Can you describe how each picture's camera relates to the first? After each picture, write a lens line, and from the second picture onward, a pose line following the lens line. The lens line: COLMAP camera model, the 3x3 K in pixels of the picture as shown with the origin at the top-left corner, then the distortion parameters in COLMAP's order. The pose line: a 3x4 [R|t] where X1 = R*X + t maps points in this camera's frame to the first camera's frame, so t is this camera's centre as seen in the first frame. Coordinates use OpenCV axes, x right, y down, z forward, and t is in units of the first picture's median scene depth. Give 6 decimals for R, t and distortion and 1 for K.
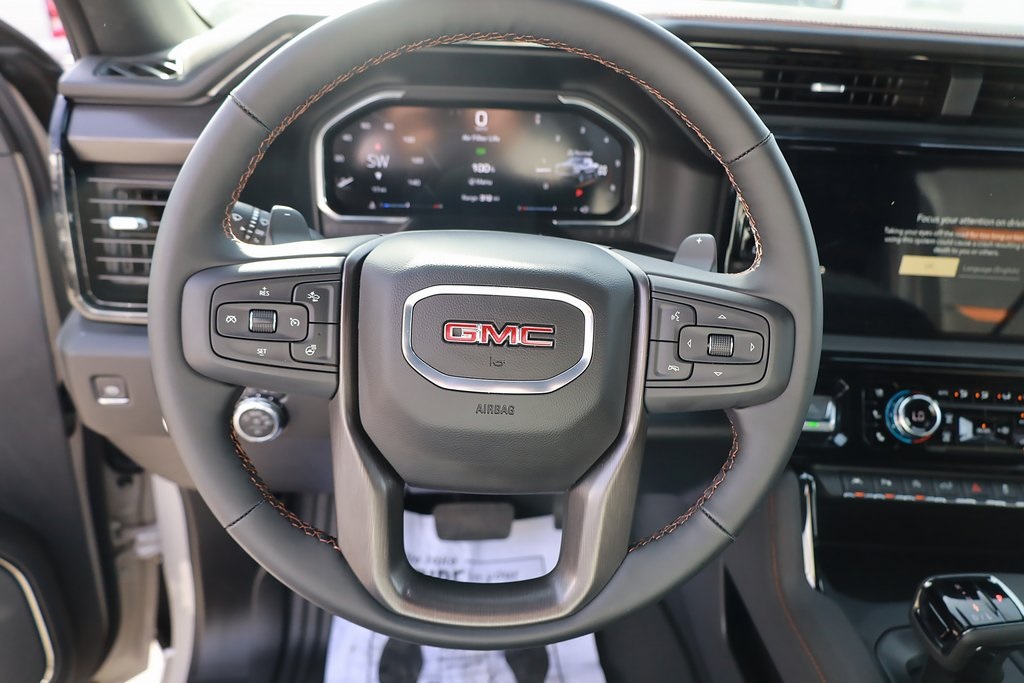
lens RADIAL K [[706.8, 0, 518.3], [0, 706.8, 349.3], [0, 0, 1]] dist [-0.003511, -0.001528]
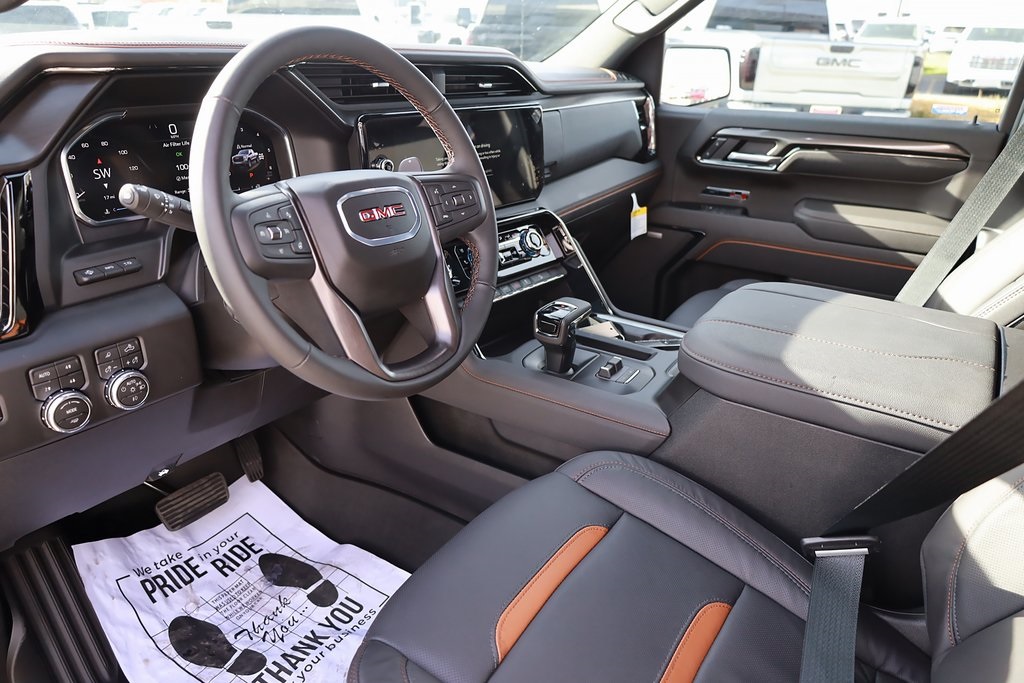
lens RADIAL K [[692.9, 0, 516.4], [0, 692.9, 343.0], [0, 0, 1]] dist [-0.000534, 0.001139]
pose [[0.617219, -0.335847, 0.711511, -0.764929], [0.368124, 0.922500, 0.116099, 0.131638], [-0.695360, 0.190266, 0.693017, -0.269263]]
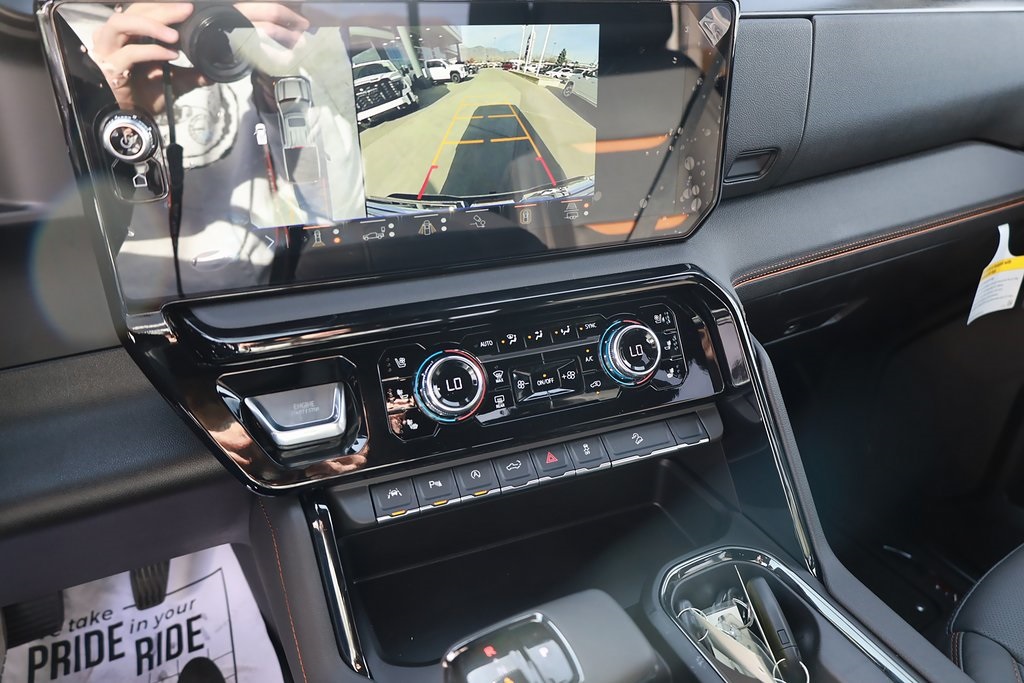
lens RADIAL K [[706.3, 0, 531.1], [0, 706.3, 344.5], [0, 0, 1]] dist [-0.009497, -0.002822]
pose [[0.913654, -0.211969, 0.346851, 0.415424], [0.195230, 0.977243, 0.082954, 0.011820], [-0.356541, -0.008075, 0.934245, 0.320295]]
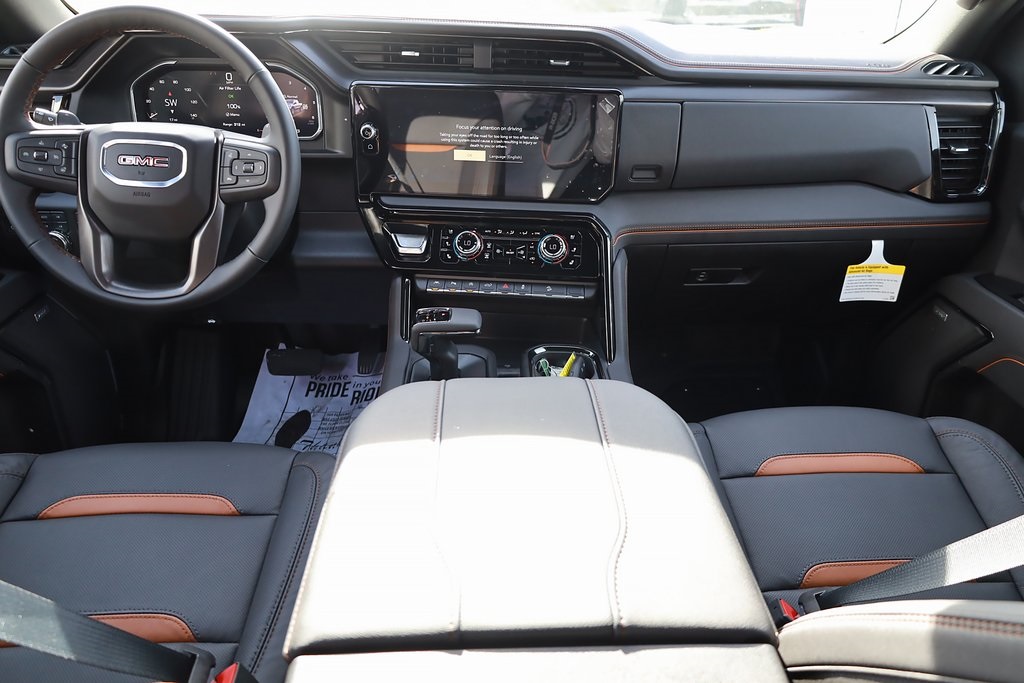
lens RADIAL K [[698.9, 0, 516.6], [0, 698.9, 344.9], [0, 0, 1]] dist [-0.010120, -0.002397]
pose [[0.998970, 0.000635, -0.045366, 0.795248], [-0.000352, 0.999980, 0.006253, 0.346946], [0.045369, -0.006230, 0.998951, -0.733892]]
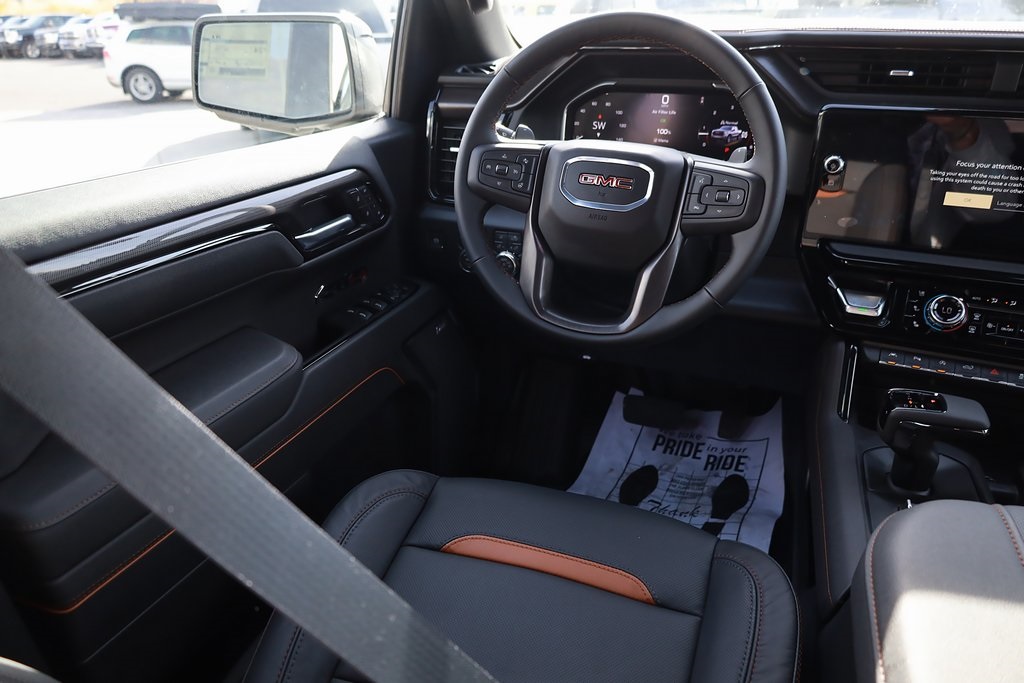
lens RADIAL K [[703.6, 0, 518.6], [0, 703.6, 342.3], [0, 0, 1]] dist [-0.001165, -0.000444]
pose [[0.904111, 0.132548, -0.406220, 0.396217], [-0.158165, 0.986957, -0.029983, 0.337416], [0.396947, 0.091358, 0.913283, -0.567479]]
